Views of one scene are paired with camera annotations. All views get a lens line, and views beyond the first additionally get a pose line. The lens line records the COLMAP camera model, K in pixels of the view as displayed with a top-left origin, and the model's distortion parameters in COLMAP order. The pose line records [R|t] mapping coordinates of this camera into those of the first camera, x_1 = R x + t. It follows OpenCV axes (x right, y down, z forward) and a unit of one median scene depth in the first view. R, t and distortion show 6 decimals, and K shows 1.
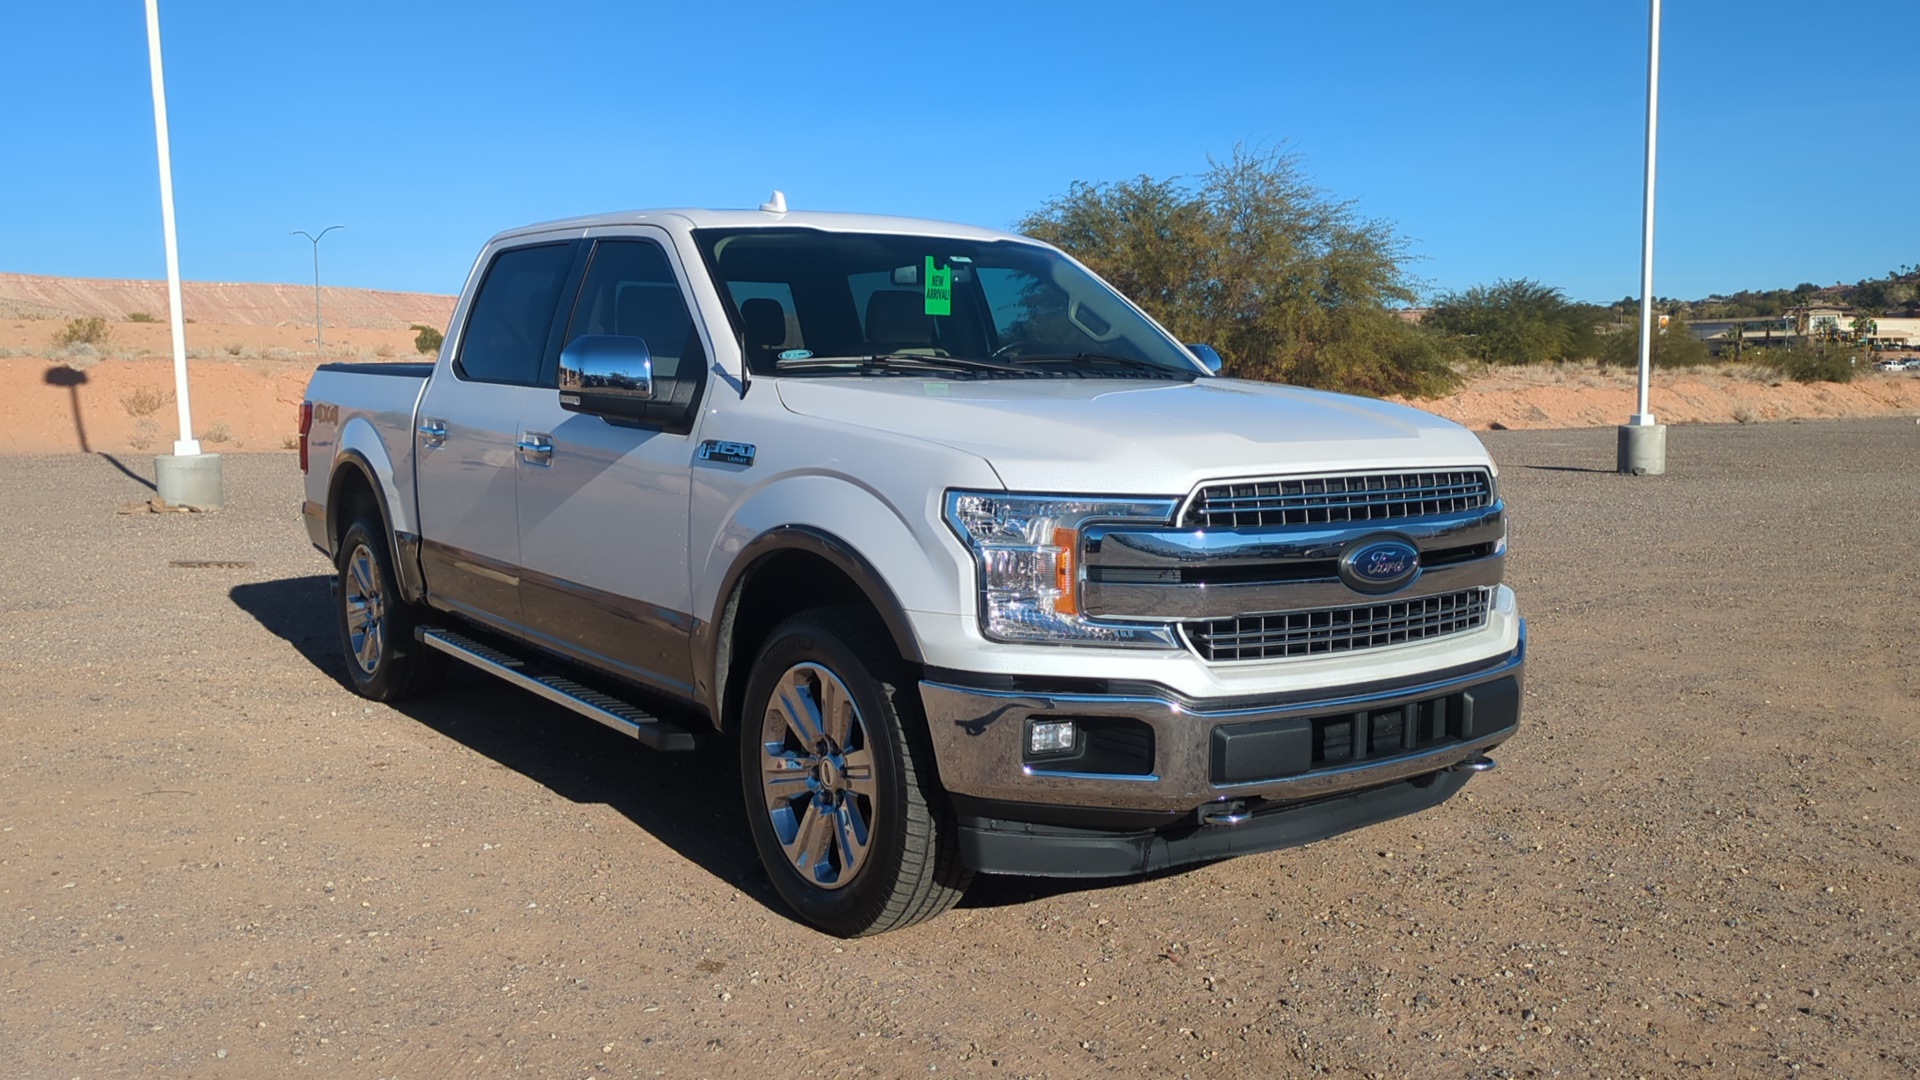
lens RADIAL K [[1655.0, 0, 978.6], [0, 1655.0, 538.7], [0, 0, 1]] dist [0.070691, -0.098814]
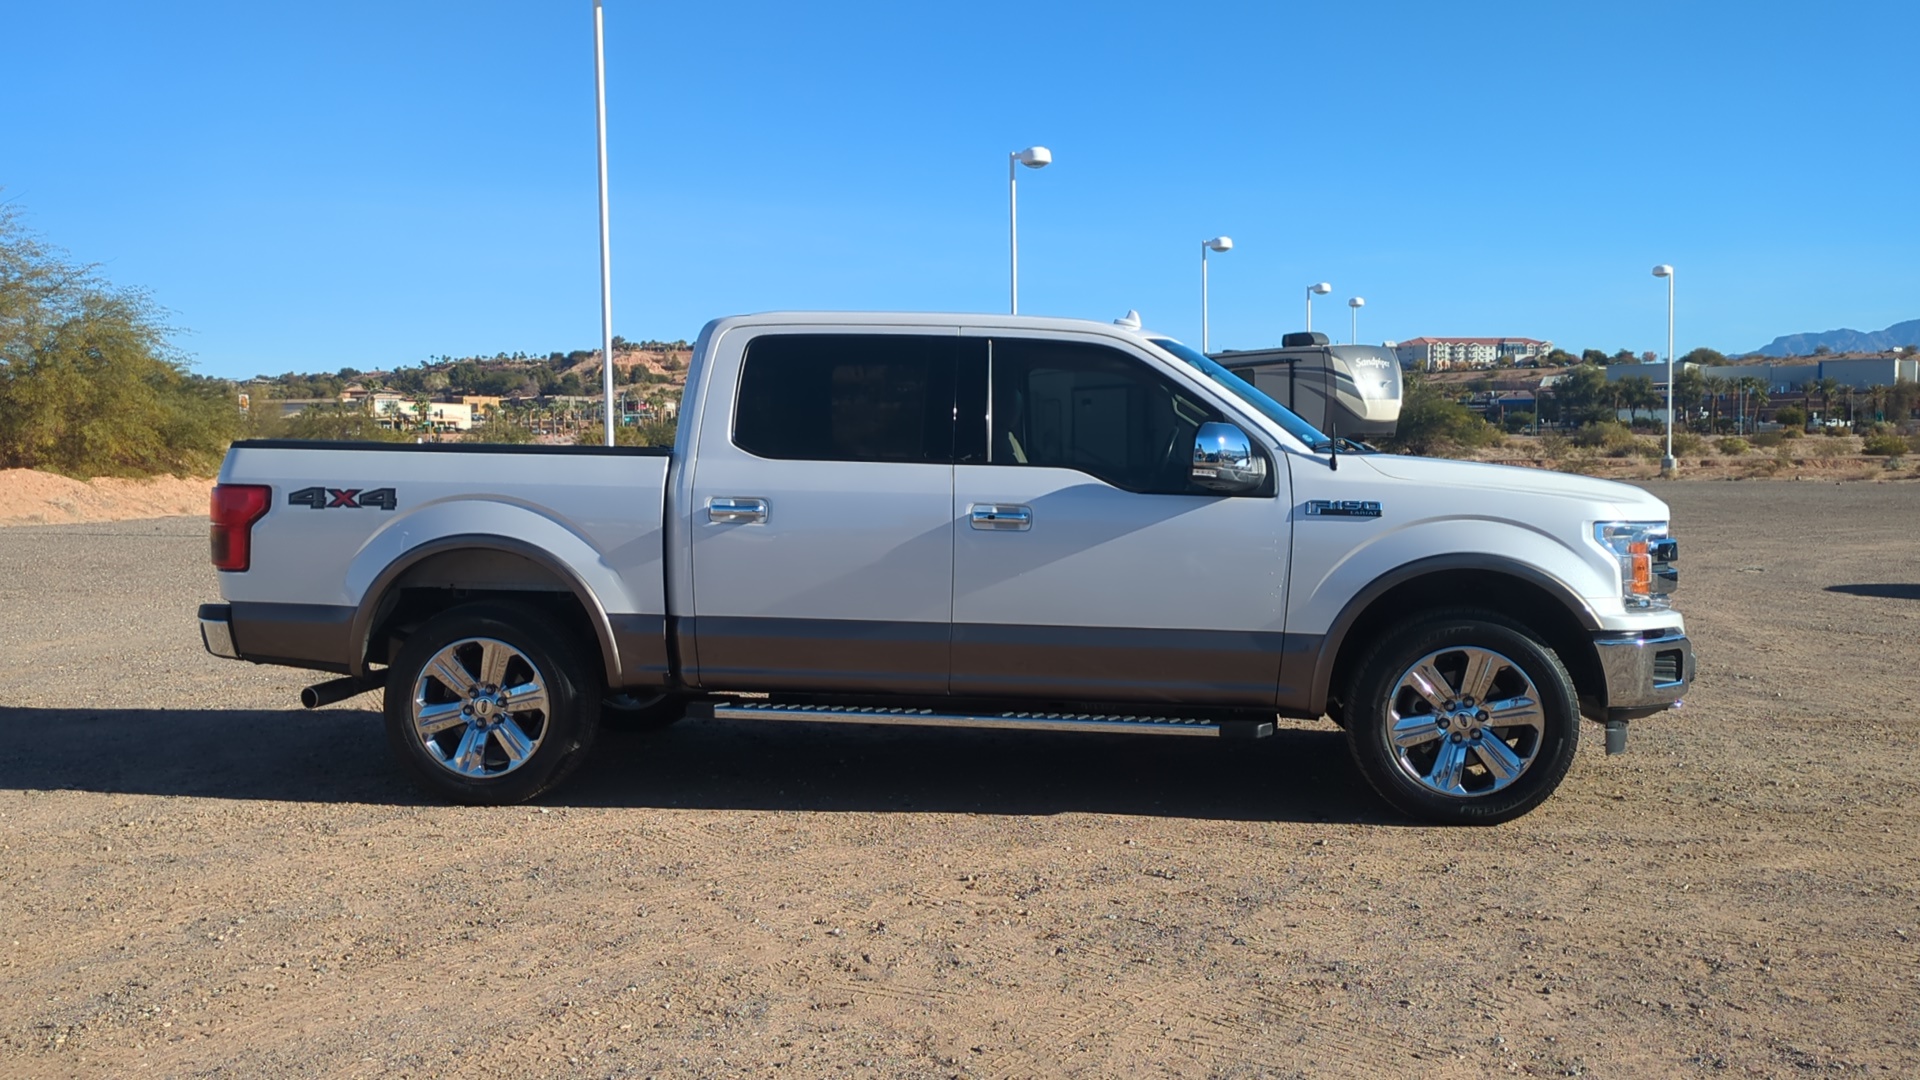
lens RADIAL K [[1655.0, 0, 978.6], [0, 1655.0, 538.7], [0, 0, 1]] dist [0.070691, -0.098814]
pose [[0.668711, -0.038184, 0.742541, -0.144271], [0.073007, 0.997227, -0.014467, -0.003028], [-0.739929, 0.063885, 0.669644, 0.030862]]
